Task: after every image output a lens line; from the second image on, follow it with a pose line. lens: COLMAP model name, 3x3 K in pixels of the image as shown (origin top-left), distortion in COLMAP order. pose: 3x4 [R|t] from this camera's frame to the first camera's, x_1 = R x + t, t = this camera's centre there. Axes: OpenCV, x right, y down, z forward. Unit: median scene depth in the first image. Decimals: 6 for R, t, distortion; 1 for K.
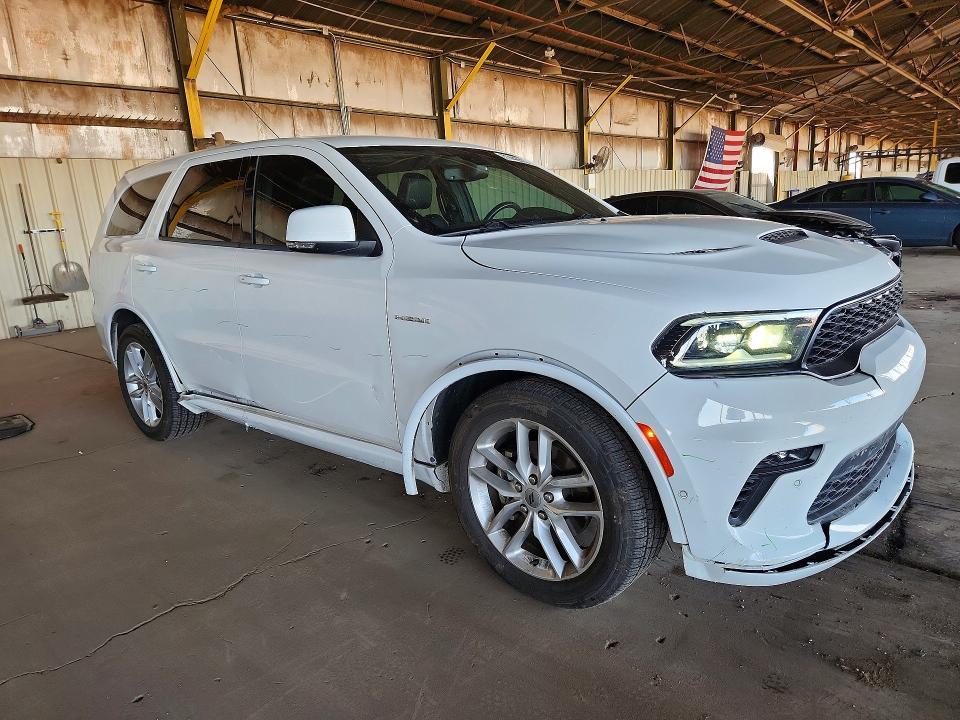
lens RADIAL K [[620.3, 0, 480.0], [0, 620.3, 360.0], [0, 0, 1]] dist [-0.000339, 0.001260]
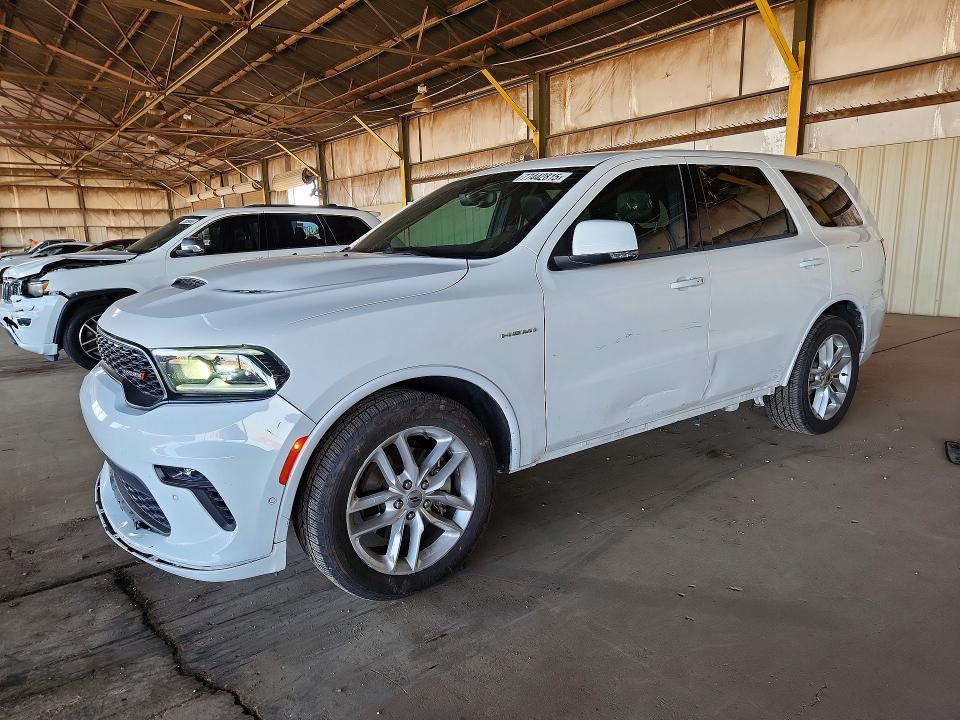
lens RADIAL K [[620.3, 0, 480.0], [0, 620.3, 360.0], [0, 0, 1]] dist [-0.000339, 0.001260]
pose [[-0.149909, 0.253041, -0.955771, 1.100650], [-0.183614, 0.942753, 0.278393, -0.344933], [0.971500, 0.217227, -0.094866, 1.184823]]
